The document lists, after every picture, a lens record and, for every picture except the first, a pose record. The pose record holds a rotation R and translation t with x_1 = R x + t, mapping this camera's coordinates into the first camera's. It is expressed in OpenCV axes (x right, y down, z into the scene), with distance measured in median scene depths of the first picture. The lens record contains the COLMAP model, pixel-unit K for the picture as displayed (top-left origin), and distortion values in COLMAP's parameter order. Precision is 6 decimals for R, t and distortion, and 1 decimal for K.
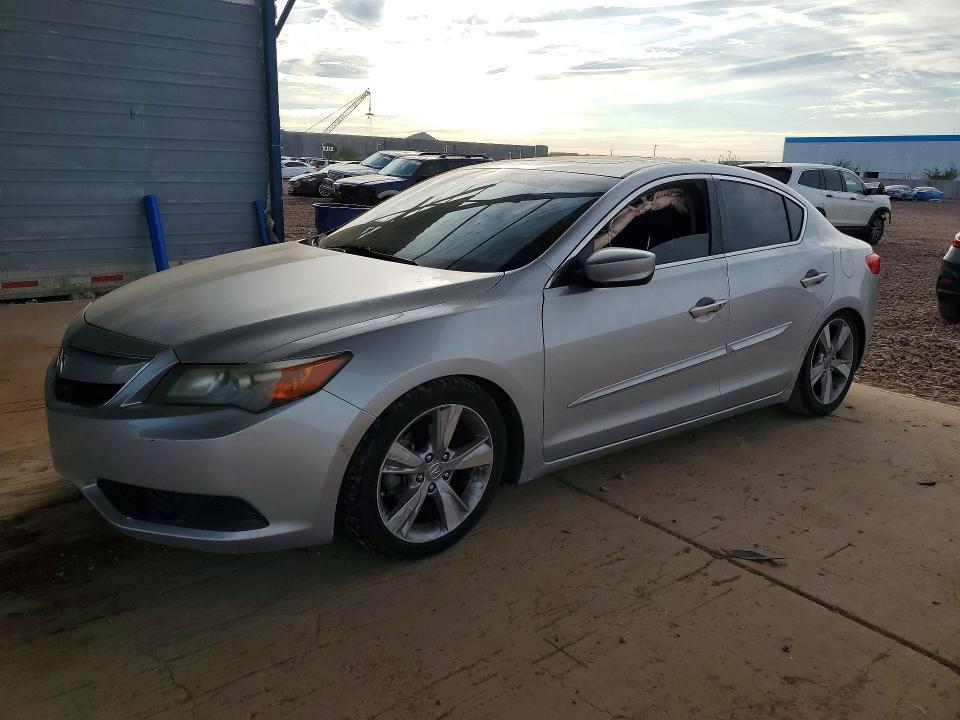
lens RADIAL K [[742.1, 0, 468.5], [0, 742.1, 361.2], [0, 0, 1]] dist [0.004428, 0.002754]
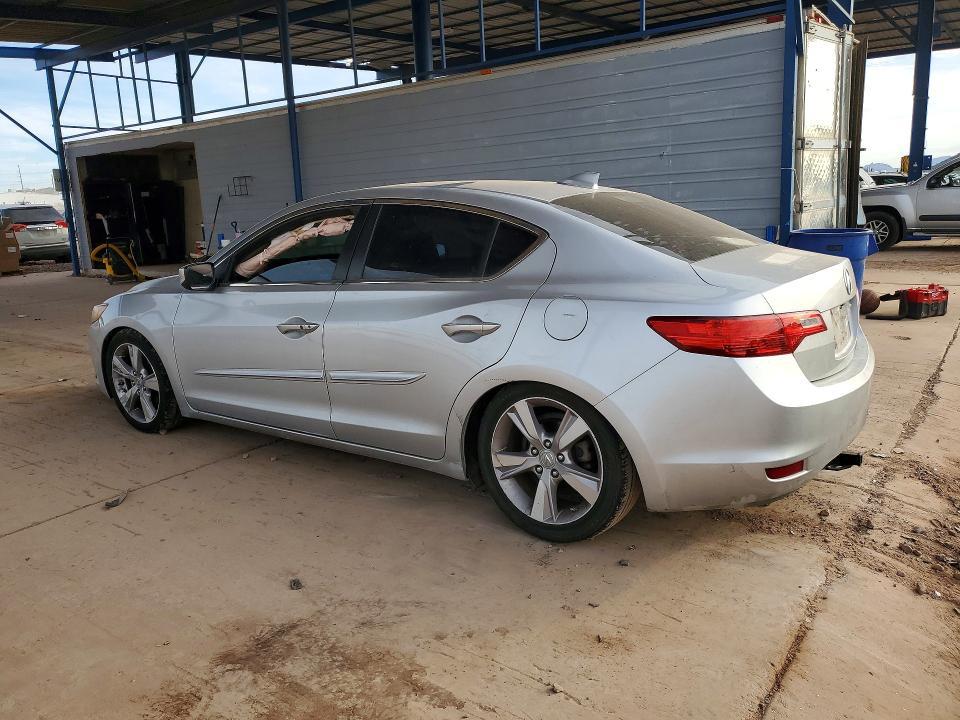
lens RADIAL K [[742.1, 0, 468.5], [0, 742.1, 361.2], [0, 0, 1]] dist [0.004428, 0.002754]
pose [[0.264743, 0.159240, -0.951080, 1.299449], [-0.193689, 0.974953, 0.109322, -0.173632], [0.944667, 0.155272, 0.288955, 0.869731]]
